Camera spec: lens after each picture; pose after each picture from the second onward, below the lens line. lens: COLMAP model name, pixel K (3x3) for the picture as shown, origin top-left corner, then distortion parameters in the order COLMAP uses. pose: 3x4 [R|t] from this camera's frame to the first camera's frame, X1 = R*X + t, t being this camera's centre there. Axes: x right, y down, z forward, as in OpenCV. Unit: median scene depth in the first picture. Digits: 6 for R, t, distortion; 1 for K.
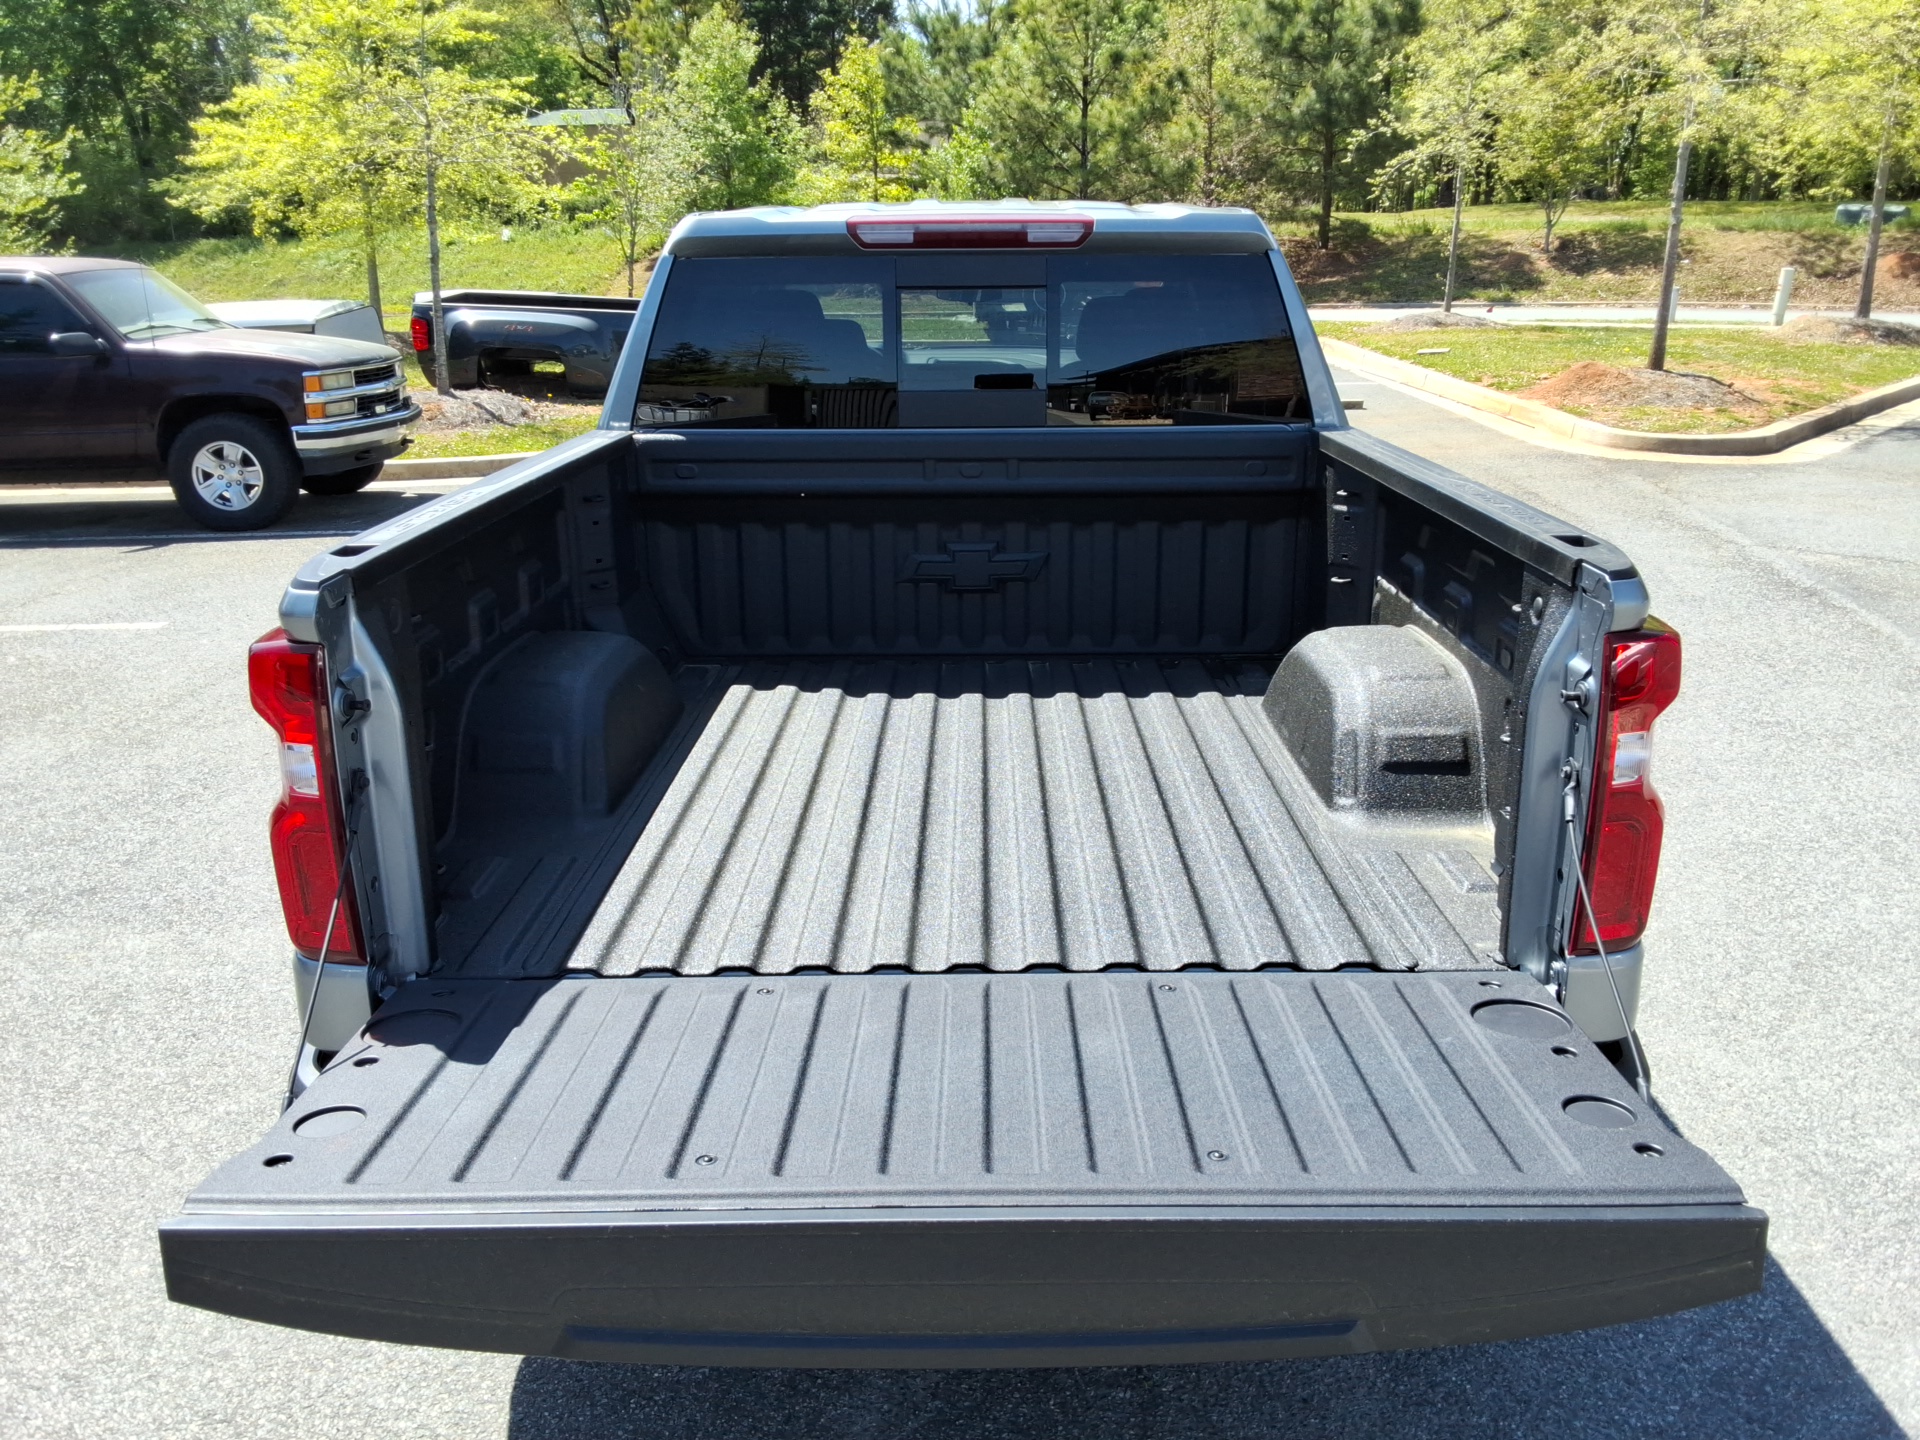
lens RADIAL K [[1537.5, 0, 962.4], [0, 1537.5, 708.3], [0, 0, 1]] dist [0.106329, -0.148089]
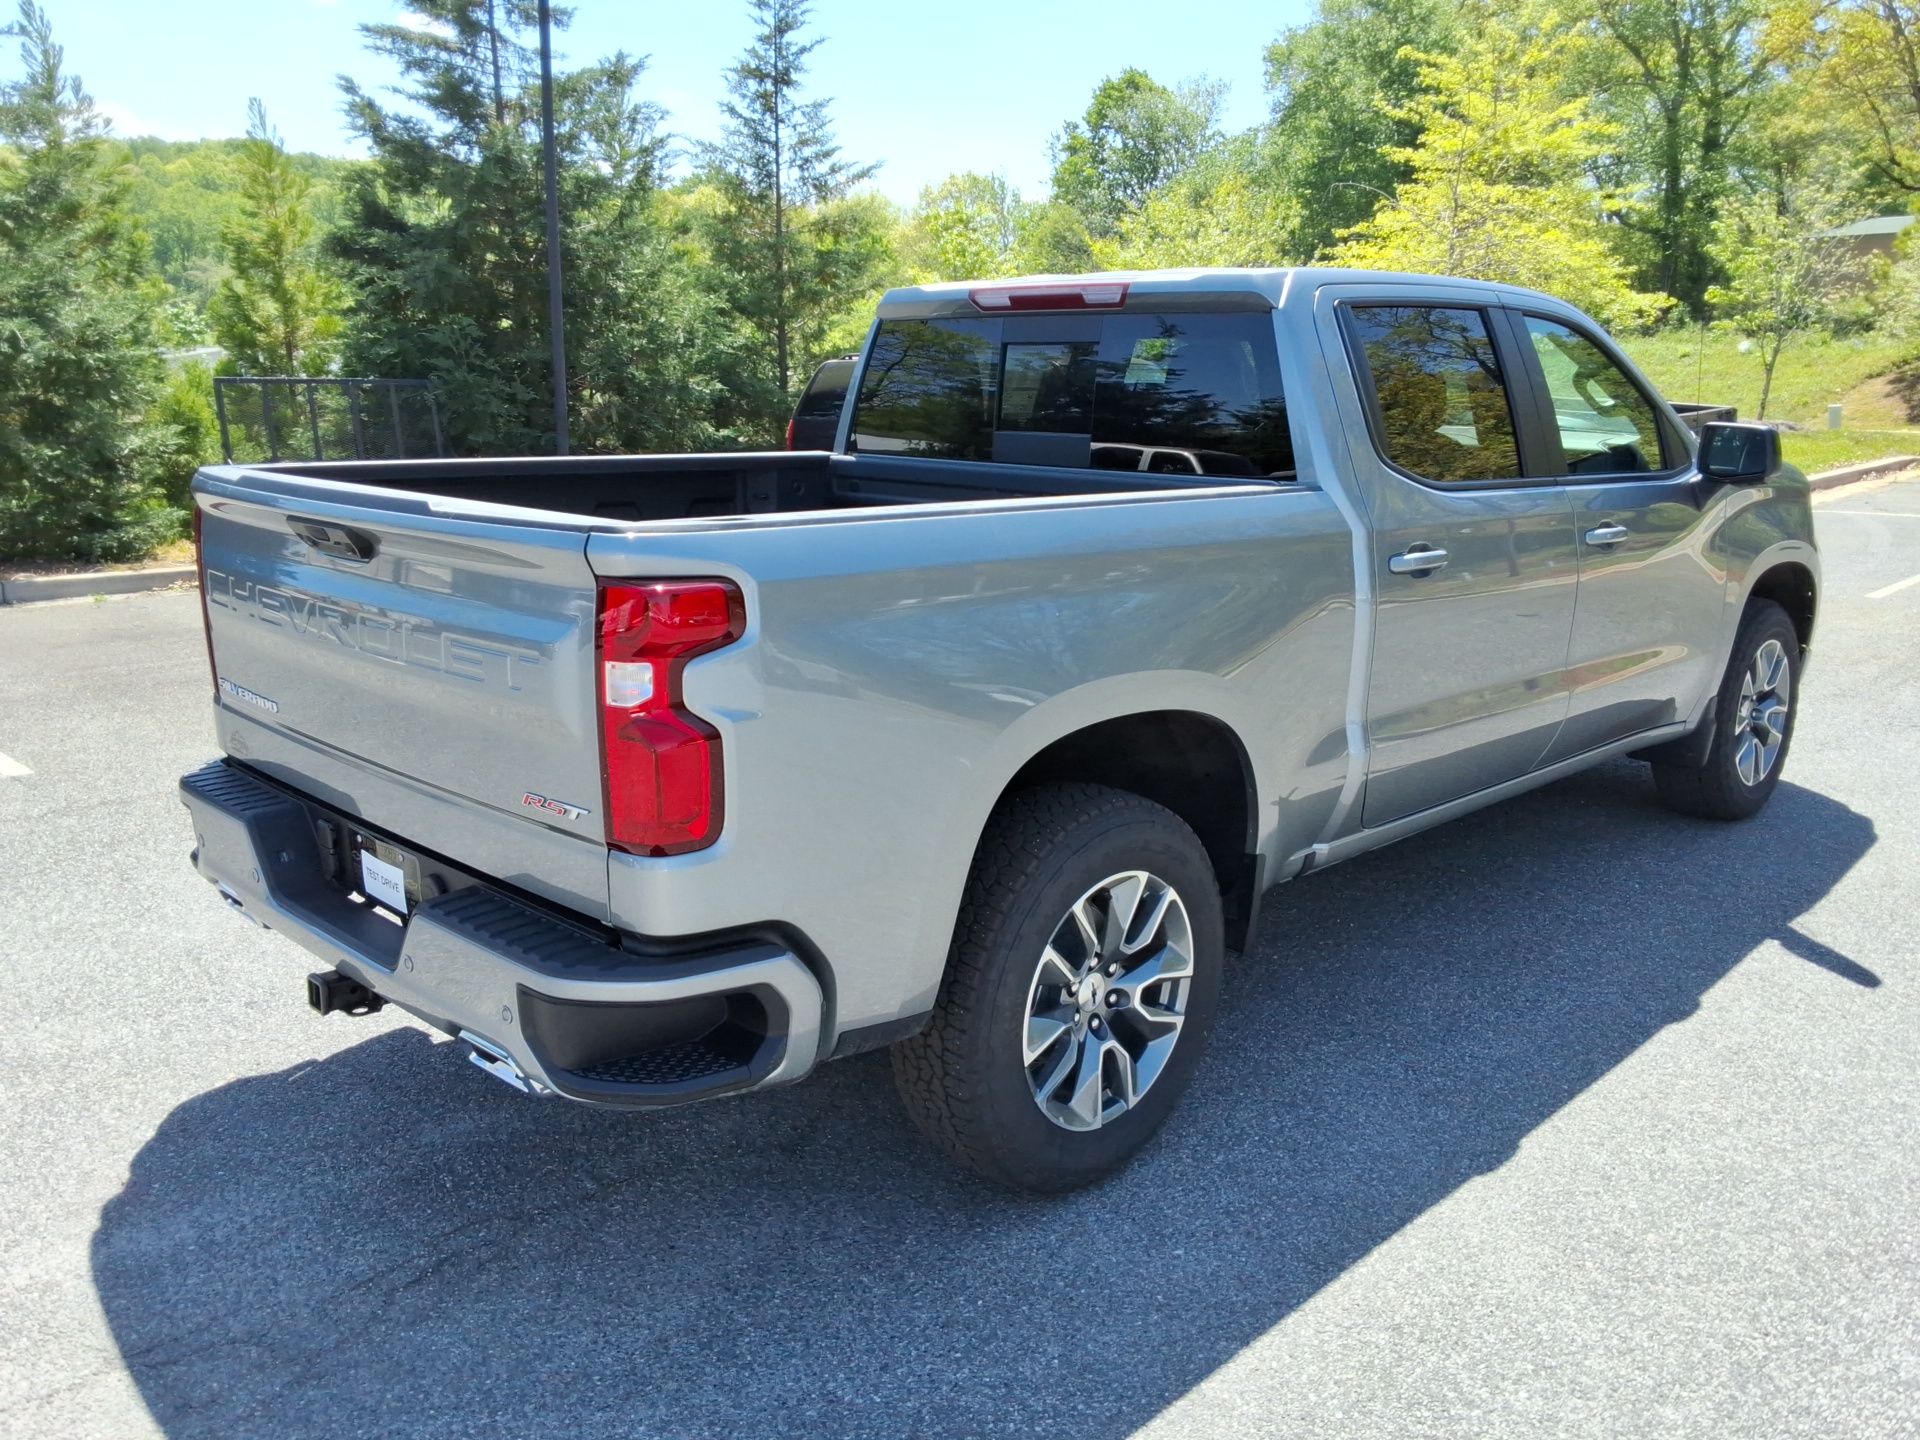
lens RADIAL K [[1537.5, 0, 962.4], [0, 1537.5, 708.3], [0, 0, 1]] dist [0.106329, -0.148089]
pose [[0.712317, 0.165918, -0.681964, 0.140867], [-0.212880, 0.976958, 0.015334, -0.002584], [0.668794, 0.134254, 0.731225, 0.029740]]
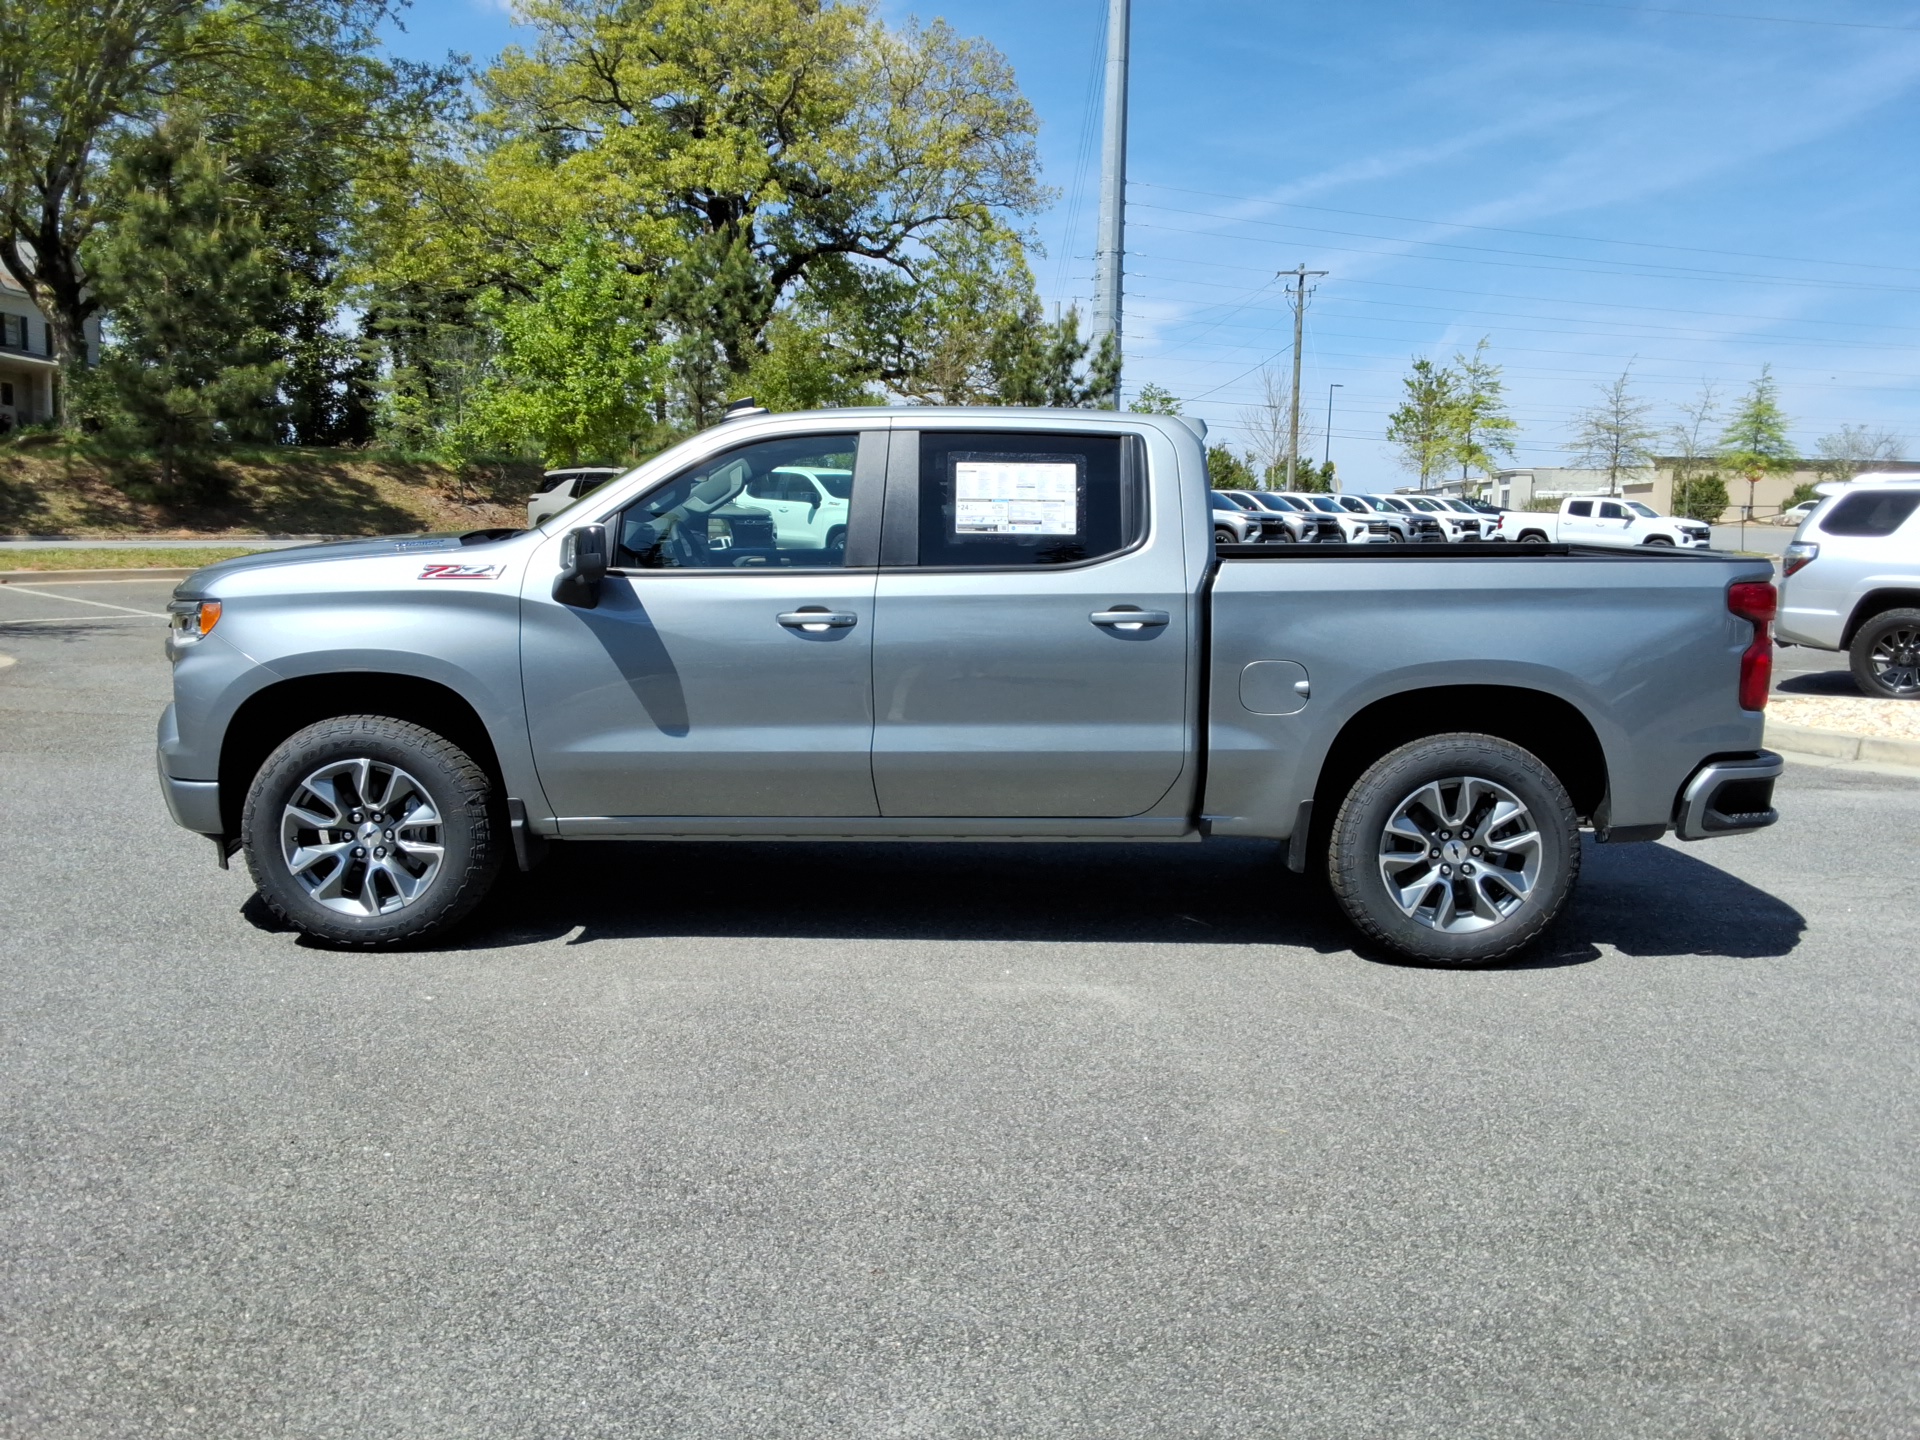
lens RADIAL K [[1536.1, 0, 976.6], [0, 1536.1, 708.3], [0, 0, 1]] dist [0.146642, -0.238788]
pose [[-0.009910, -0.128366, 0.991677, -0.305755], [0.268176, 0.955054, 0.126305, -0.053604], [-0.963319, 0.267195, 0.024960, 0.225819]]
